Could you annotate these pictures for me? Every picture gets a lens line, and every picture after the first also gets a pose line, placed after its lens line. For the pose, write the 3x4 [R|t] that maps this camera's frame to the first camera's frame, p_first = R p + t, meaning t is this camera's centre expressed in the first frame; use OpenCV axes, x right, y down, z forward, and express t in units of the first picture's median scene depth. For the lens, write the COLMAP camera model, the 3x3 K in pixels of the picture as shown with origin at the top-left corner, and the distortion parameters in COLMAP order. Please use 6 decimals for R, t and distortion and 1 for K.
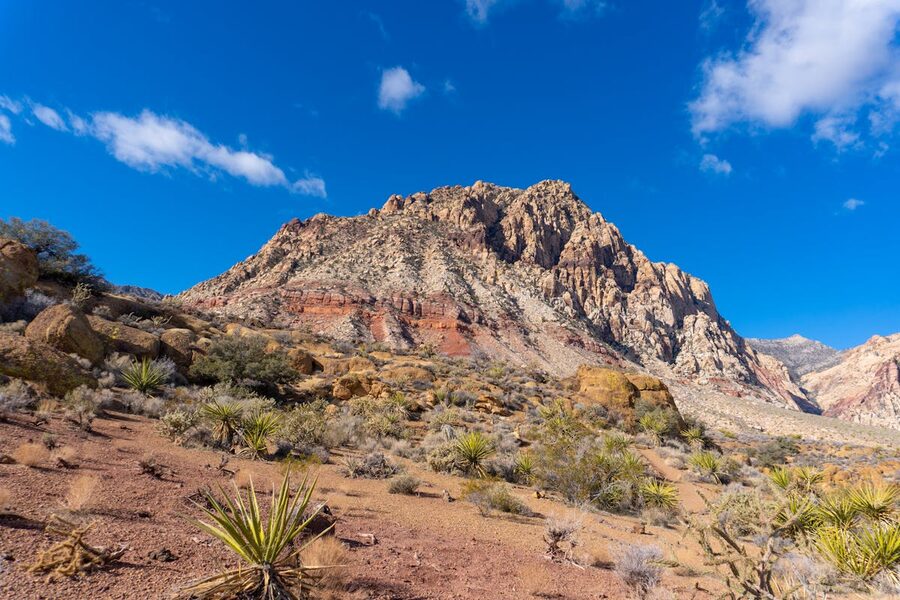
lens RADIAL K [[597.6, 0, 450.0], [0, 597.6, 300.0], [0, 0, 1]] dist [-0.003948, -0.000321]
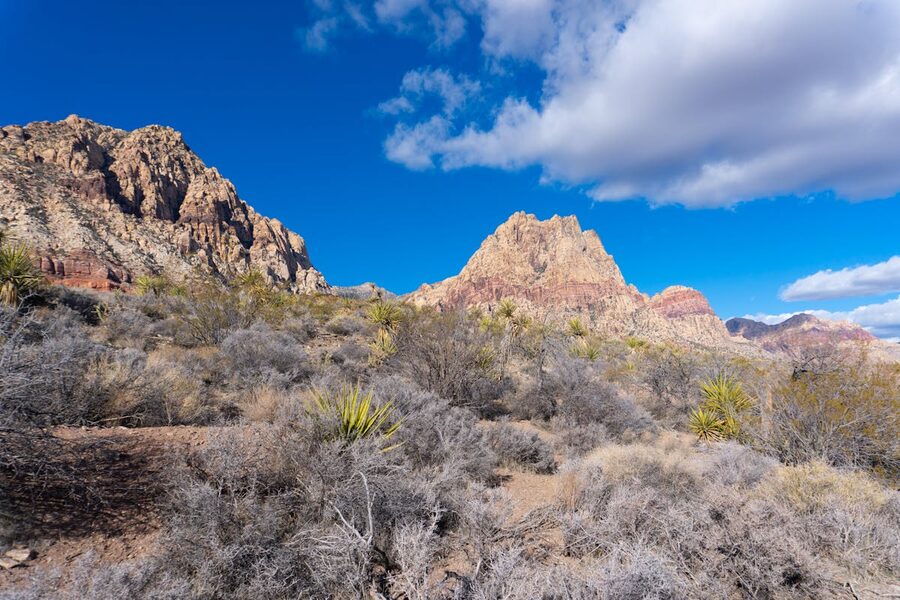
lens RADIAL K [[597.6, 0, 450.0], [0, 597.6, 300.0], [0, 0, 1]] dist [-0.003948, -0.000321]
pose [[0.781631, -0.023529, 0.623297, -0.095517], [-0.032104, 0.996446, 0.077875, -0.016411], [-0.622914, -0.080879, 0.778098, -0.074906]]
